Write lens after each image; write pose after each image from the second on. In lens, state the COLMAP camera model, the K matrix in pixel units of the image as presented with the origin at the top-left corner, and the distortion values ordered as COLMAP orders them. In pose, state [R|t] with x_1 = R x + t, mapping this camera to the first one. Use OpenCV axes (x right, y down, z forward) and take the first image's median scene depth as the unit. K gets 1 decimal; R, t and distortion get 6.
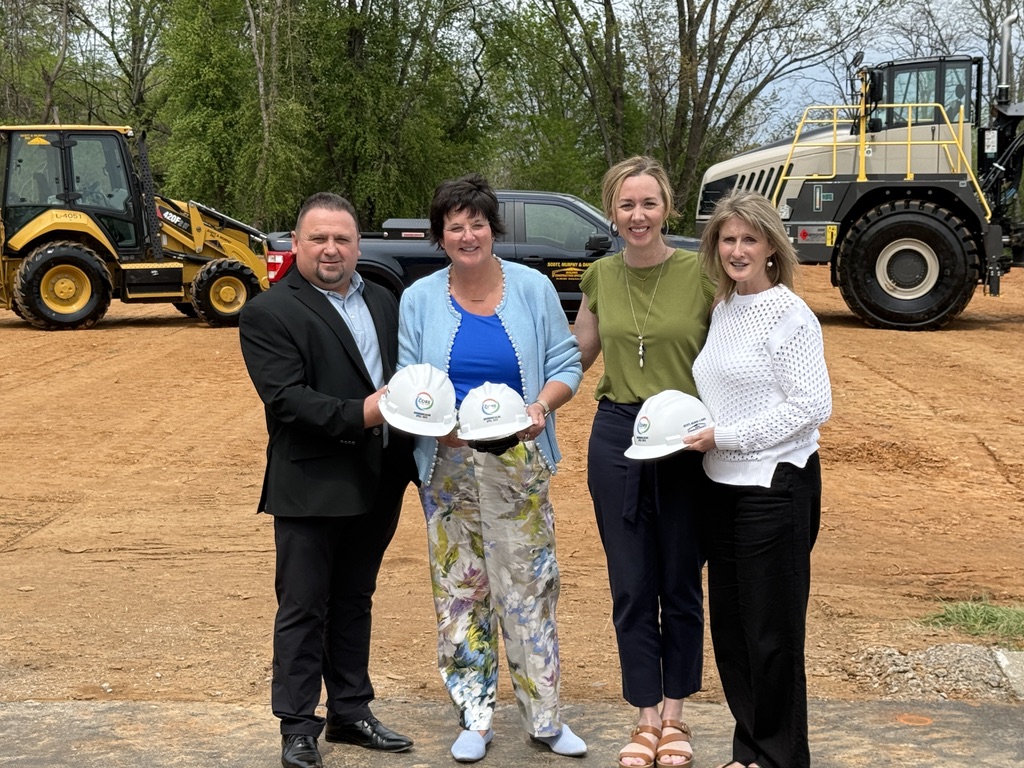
lens RADIAL K [[1405.8, 0, 508.8], [0, 1405.8, 381.2], [0, 0, 1]] dist [0.078371, 0.000000]
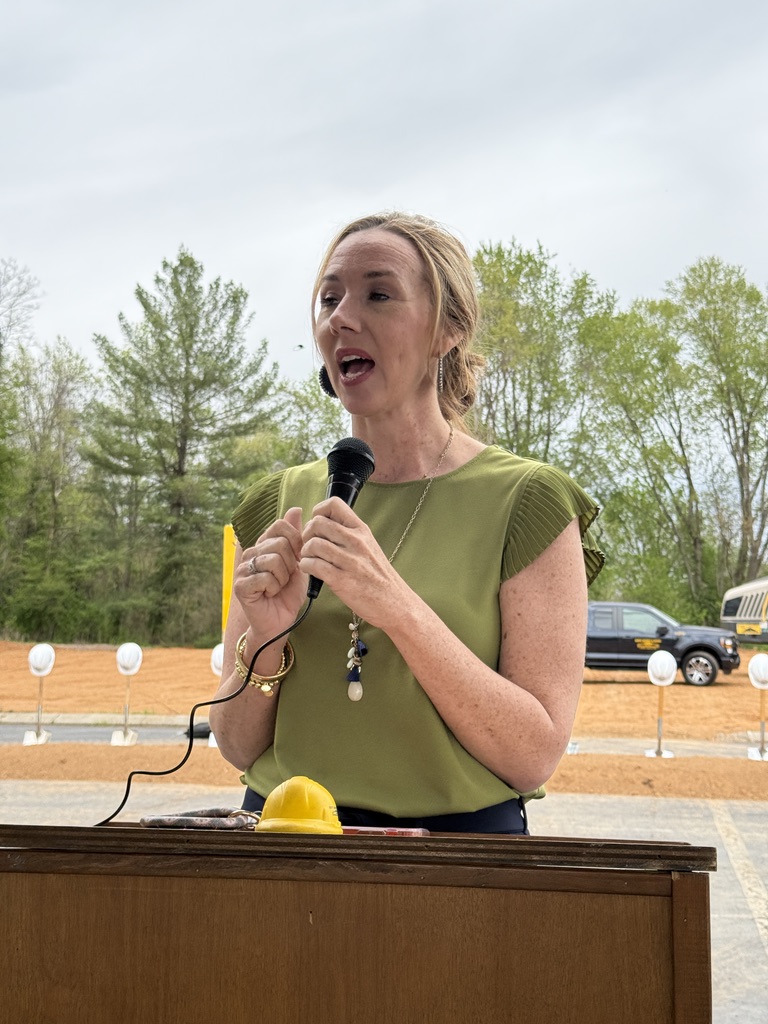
lens RADIAL K [[1430.4, 0, 384.1], [0, 1430.4, 537.1], [0, 0, 1]] dist [0.147846, 0.000000]
pose [[0.985494, -0.002742, -0.169687, 0.011321], [-0.028414, 0.983090, -0.180903, 0.072488], [0.167313, 0.183100, 0.968752, -0.501064]]
